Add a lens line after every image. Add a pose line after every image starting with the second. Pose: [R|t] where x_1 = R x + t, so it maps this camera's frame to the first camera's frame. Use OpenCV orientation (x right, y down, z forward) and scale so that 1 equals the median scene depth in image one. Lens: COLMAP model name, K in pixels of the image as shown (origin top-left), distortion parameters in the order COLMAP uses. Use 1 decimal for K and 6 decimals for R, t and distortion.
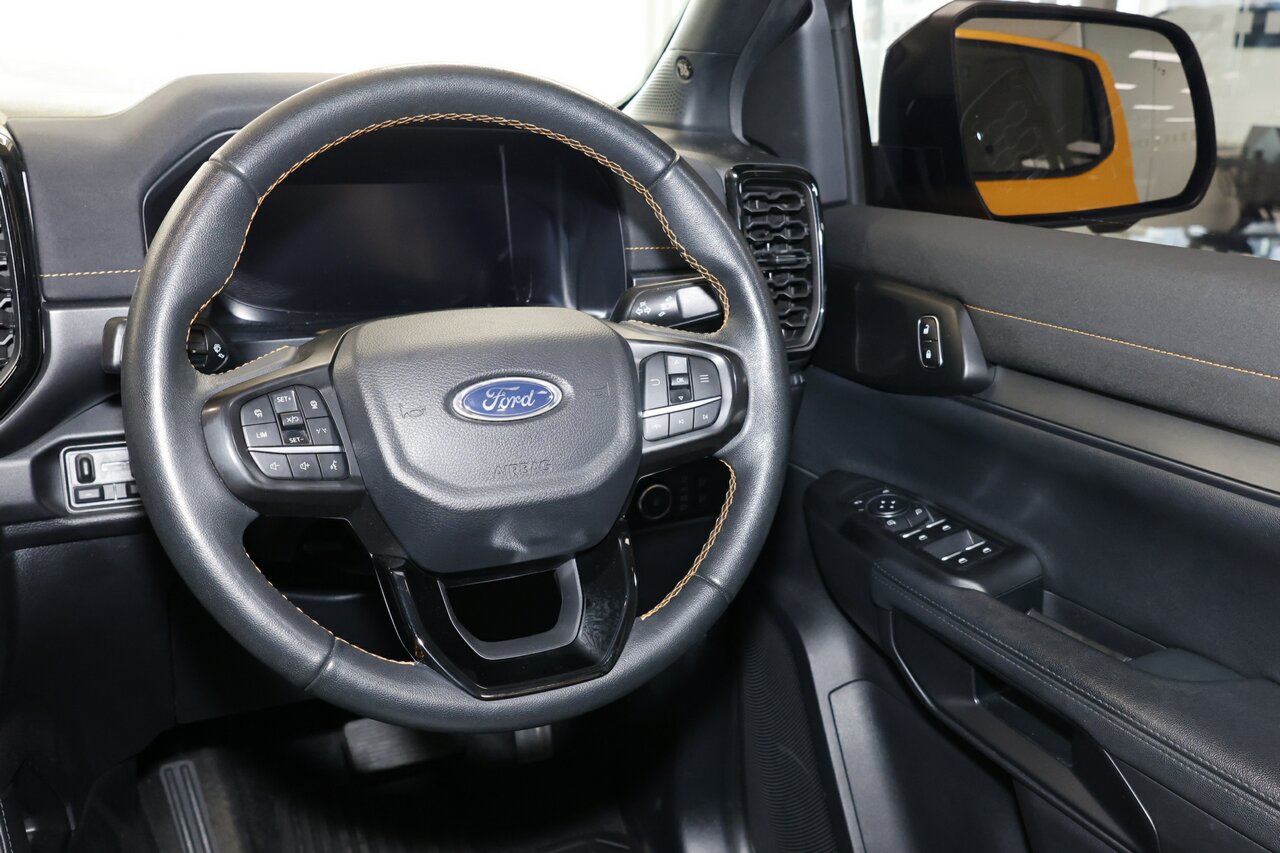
lens RADIAL K [[1429.3, 0, 640.0], [0, 1429.3, 426.5], [0, 0, 1]] dist [0.021082, 0.015226]
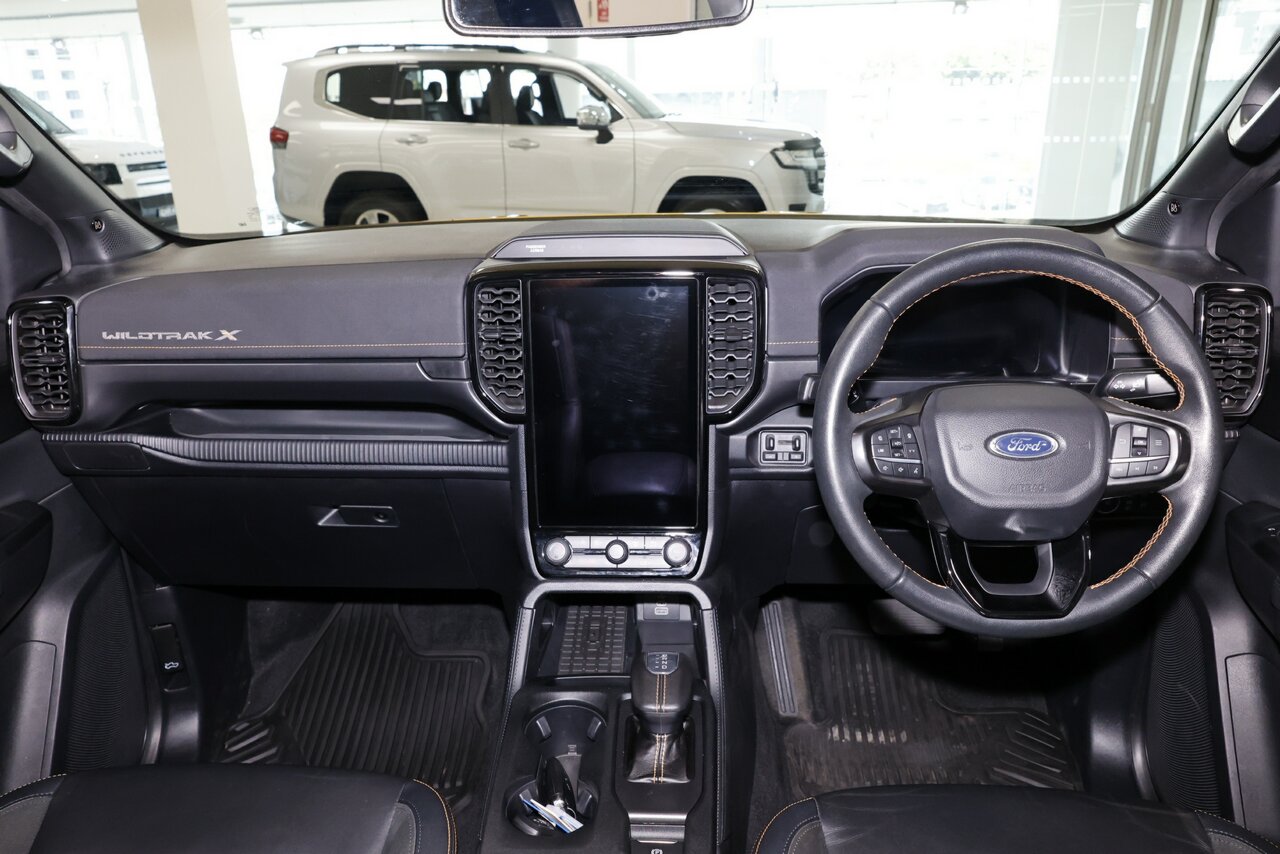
lens RADIAL K [[894.0, 0, 640.0], [0, 894.0, 427.0], [0, 0, 1]] dist [0.001308, 0.006510]
pose [[0.880938, 0.132280, -0.454368, -0.011529], [-0.122808, 0.991147, 0.050448, -0.030588], [0.457019, 0.011358, 0.889384, -0.119378]]
